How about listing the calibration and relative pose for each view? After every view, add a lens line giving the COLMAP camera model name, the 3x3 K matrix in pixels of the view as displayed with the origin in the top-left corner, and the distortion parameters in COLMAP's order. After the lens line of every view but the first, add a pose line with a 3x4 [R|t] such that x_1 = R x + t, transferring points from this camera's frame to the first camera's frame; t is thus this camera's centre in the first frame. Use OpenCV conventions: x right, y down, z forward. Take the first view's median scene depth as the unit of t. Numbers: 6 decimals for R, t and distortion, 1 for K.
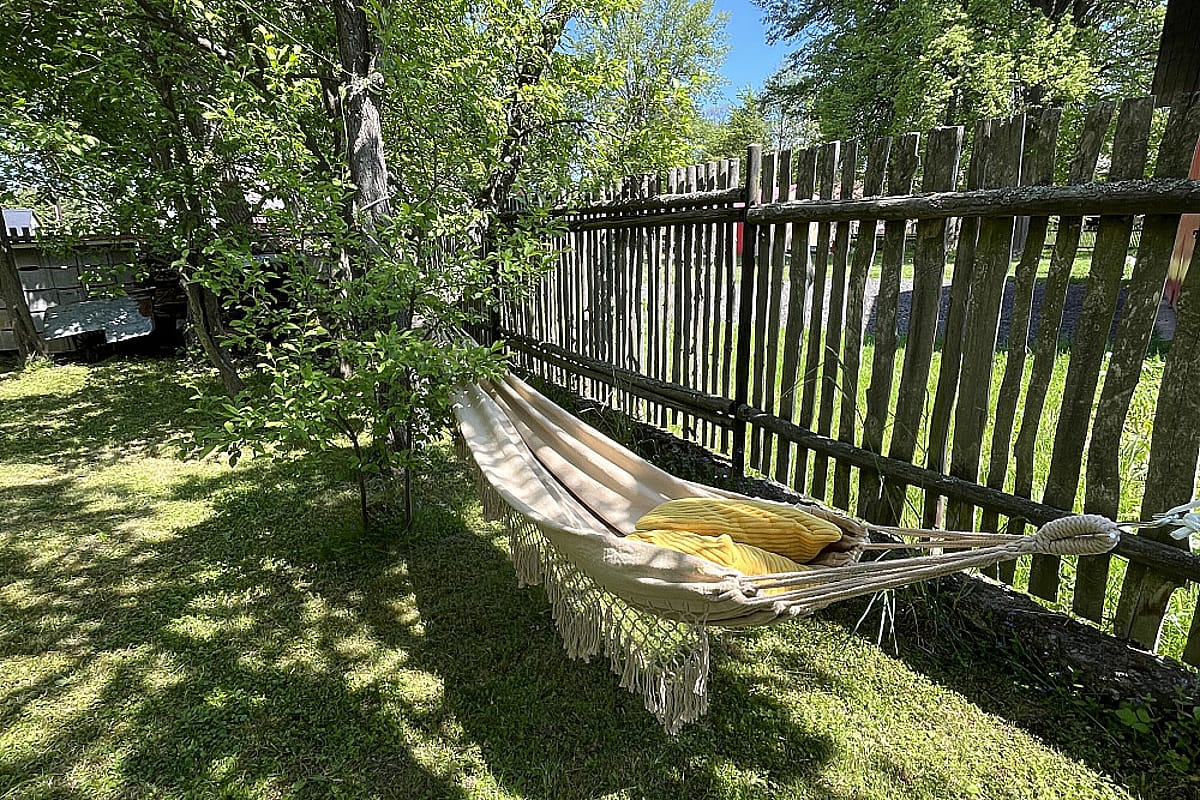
lens RADIAL K [[587.5, 0, 600.0], [0, 587.5, 400.0], [0, 0, 1]] dist [-0.063294, -0.000065]
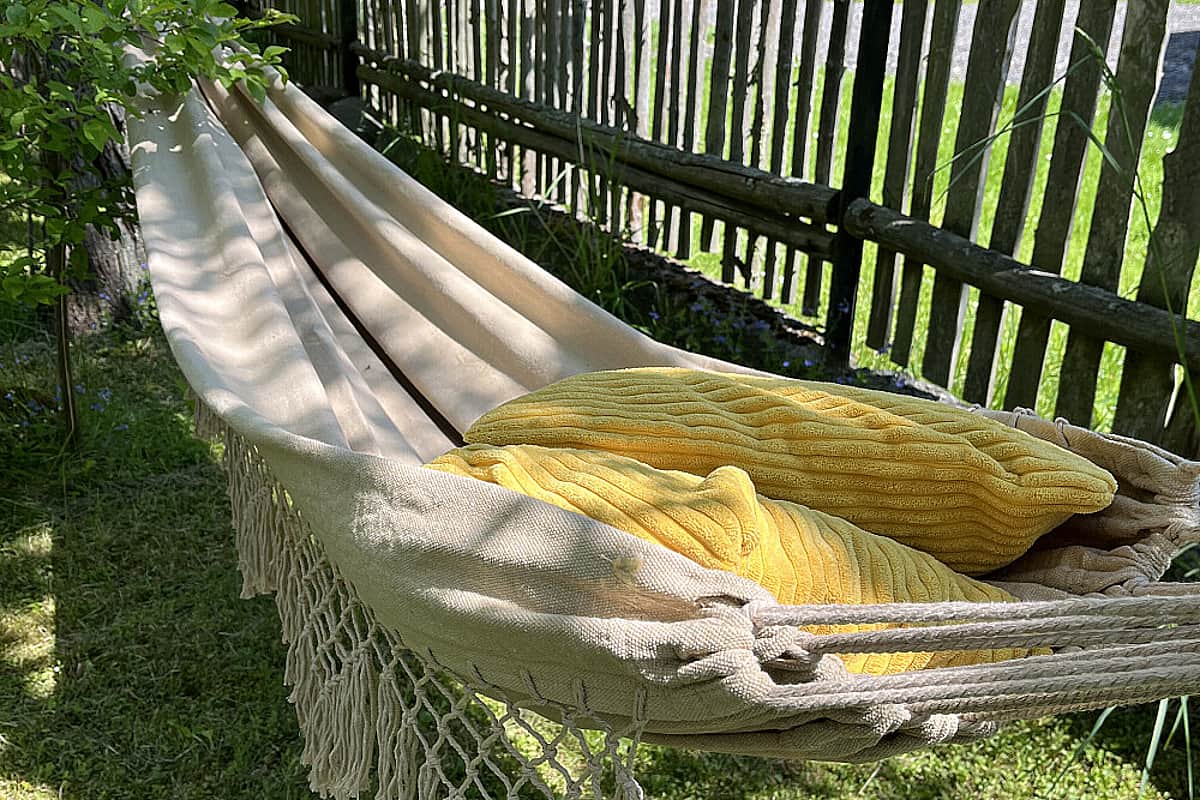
lens RADIAL K [[1147.3, 0, 600.0], [0, 1147.3, 400.0], [0, 0, 1]] dist [-0.052743, -0.004681]
pose [[0.998871, 0.045551, 0.013494, 0.045488], [-0.046998, 0.988950, 0.140602, 0.039465], [-0.006940, -0.141077, 0.989974, 0.140325]]
